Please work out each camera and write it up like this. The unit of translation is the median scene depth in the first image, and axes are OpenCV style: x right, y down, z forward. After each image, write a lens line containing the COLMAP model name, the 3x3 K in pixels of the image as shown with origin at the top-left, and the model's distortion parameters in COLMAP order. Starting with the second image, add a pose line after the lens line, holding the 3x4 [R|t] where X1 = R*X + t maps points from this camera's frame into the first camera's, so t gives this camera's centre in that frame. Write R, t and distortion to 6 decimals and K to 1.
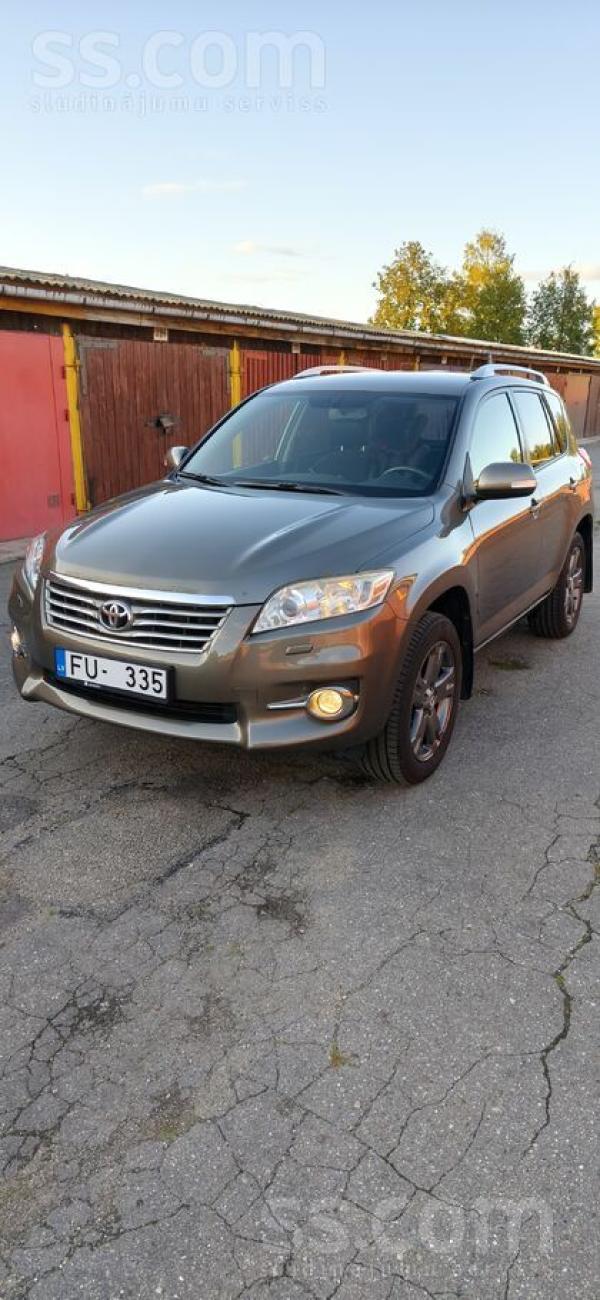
lens RADIAL K [[867.9, 0, 299.8], [0, 867.9, 673.4], [0, 0, 1]] dist [0.054281, 0.000952]
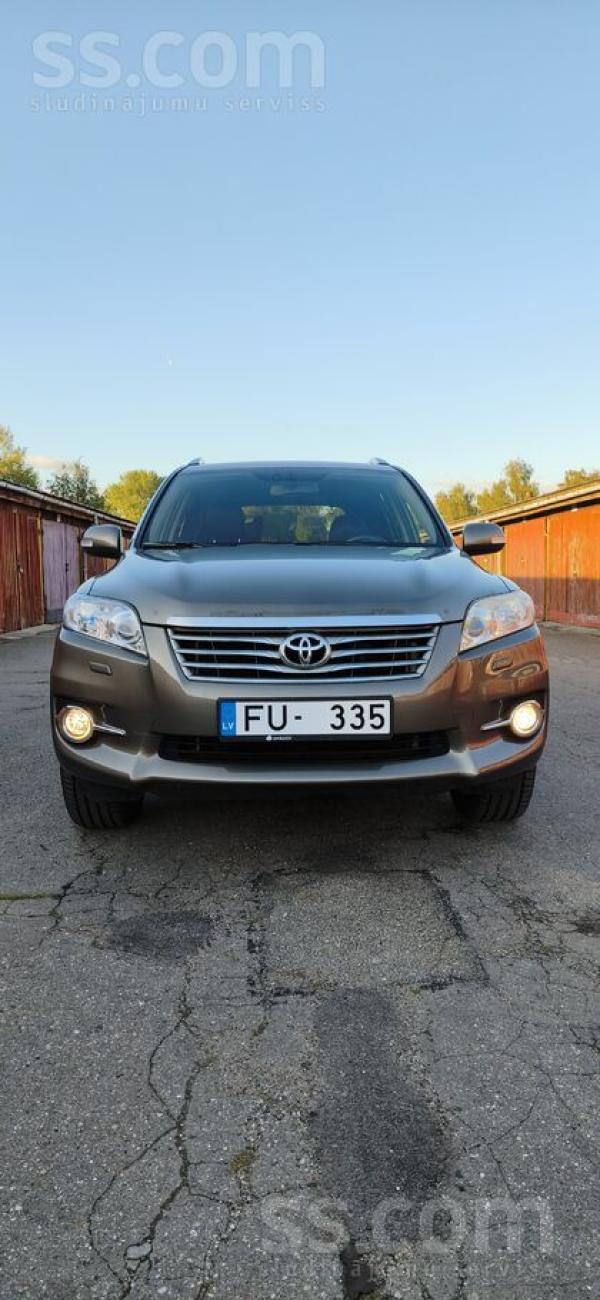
lens RADIAL K [[867.9, 0, 299.8], [0, 867.9, 673.4], [0, 0, 1]] dist [0.054281, 0.000952]
pose [[0.851580, -0.074233, 0.518942, -0.667159], [0.177238, 0.972399, -0.151747, 0.085361], [-0.493354, 0.221201, 0.841232, 0.287936]]
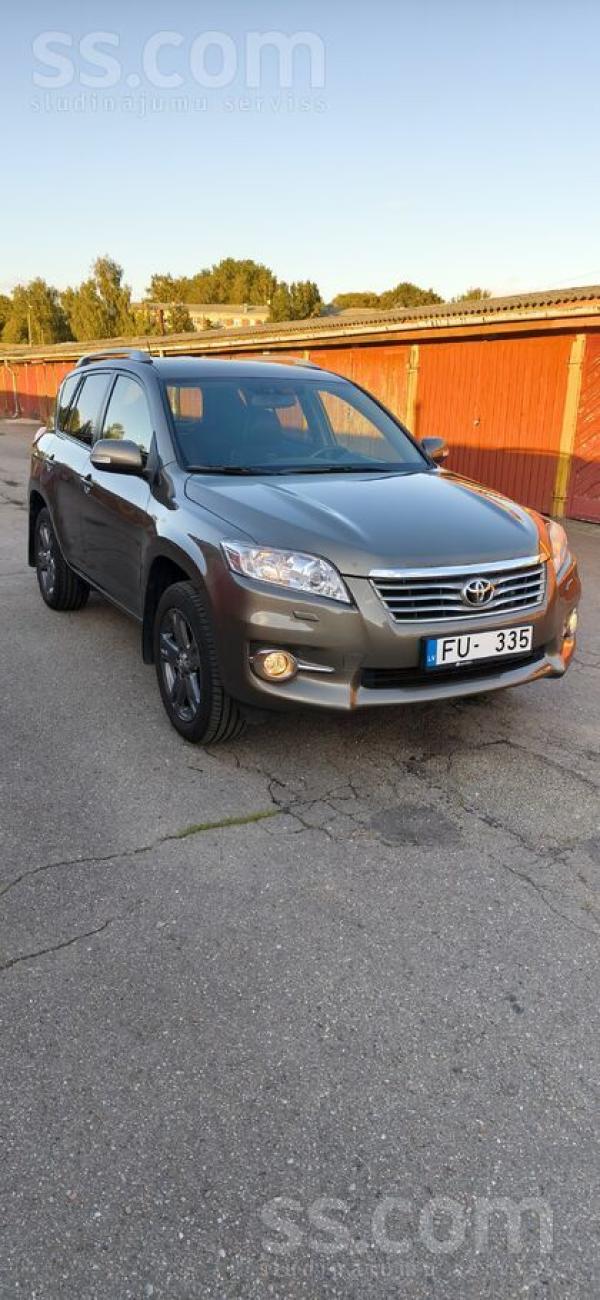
lens RADIAL K [[867.9, 0, 299.8], [0, 867.9, 673.4], [0, 0, 1]] dist [0.054281, 0.000952]
pose [[0.521459, -0.267235, 0.810349, -1.233197], [0.249547, 0.955932, 0.154662, -0.192445], [-0.815970, 0.121570, 0.565167, 0.587388]]
